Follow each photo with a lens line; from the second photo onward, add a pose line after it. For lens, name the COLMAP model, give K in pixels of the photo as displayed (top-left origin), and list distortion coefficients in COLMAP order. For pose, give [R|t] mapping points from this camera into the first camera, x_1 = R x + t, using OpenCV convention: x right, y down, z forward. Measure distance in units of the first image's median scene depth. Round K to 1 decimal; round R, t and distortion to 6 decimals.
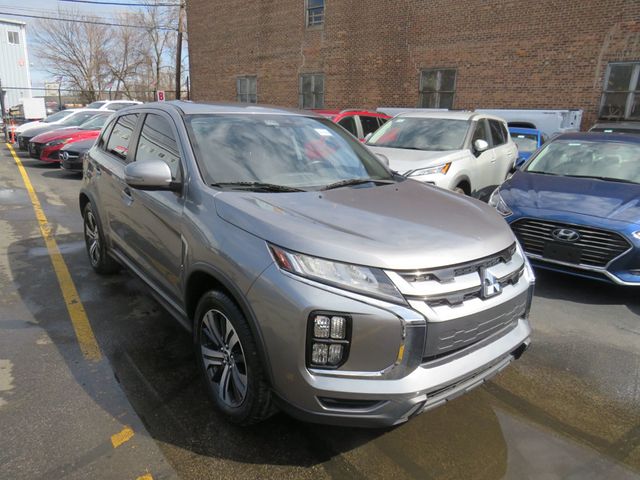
lens RADIAL K [[463.1, 0, 320.8], [0, 463.1, 241.9], [0, 0, 1]] dist [-0.031726, 0.007368]
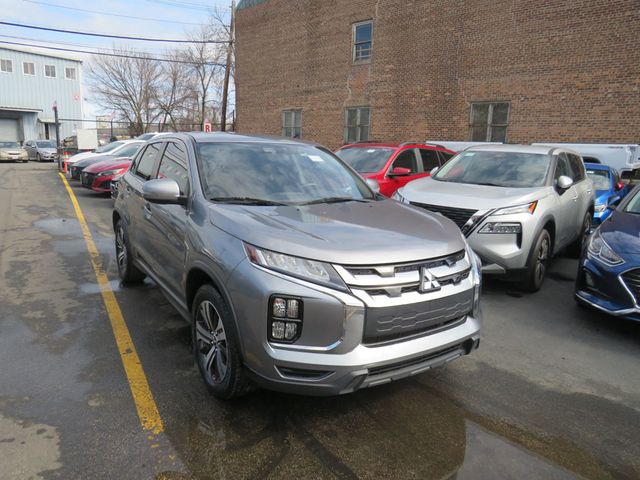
lens RADIAL K [[463.1, 0, 321.3], [0, 463.1, 241.3], [0, 0, 1]] dist [-0.031726, 0.007368]
pose [[0.997070, 0.020835, -0.073606, -0.022686], [-0.025872, 0.997339, -0.068155, -0.006886], [0.071990, 0.069860, 0.994956, 0.027107]]
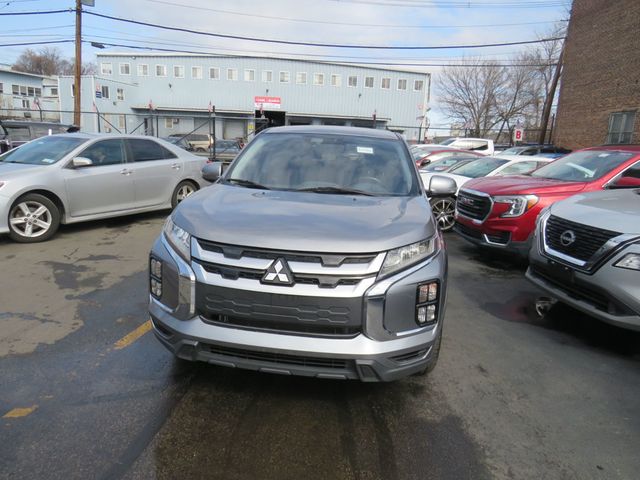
lens RADIAL K [[463.1, 0, 310.4], [0, 463.1, 250.3], [0, 0, 1]] dist [-0.031726, 0.007368]
pose [[0.685407, 0.170414, -0.707938, 0.103950], [-0.218113, 0.975636, 0.023684, -0.016996], [0.694726, 0.138177, 0.705877, 0.090721]]
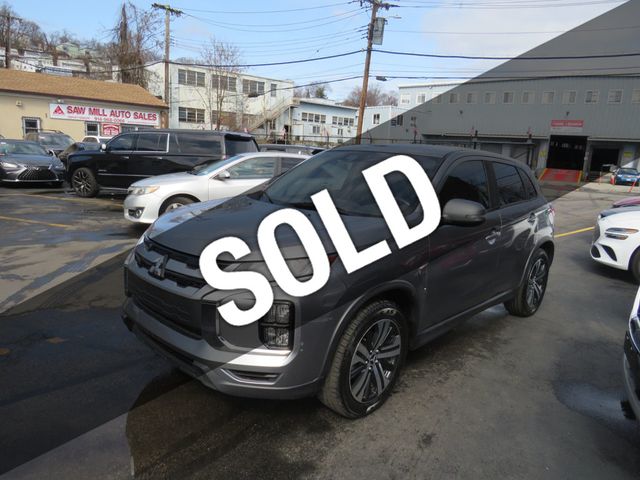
lens RADIAL K [[463.1, 0, 303.9], [0, 463.1, 242.9], [0, 0, 1]] dist [-0.031726, 0.007368]
pose [[0.118737, 0.172396, -0.977845, 0.159164], [-0.312300, 0.941316, 0.128034, -0.048162], [0.942534, 0.290179, 0.165608, 0.199785]]
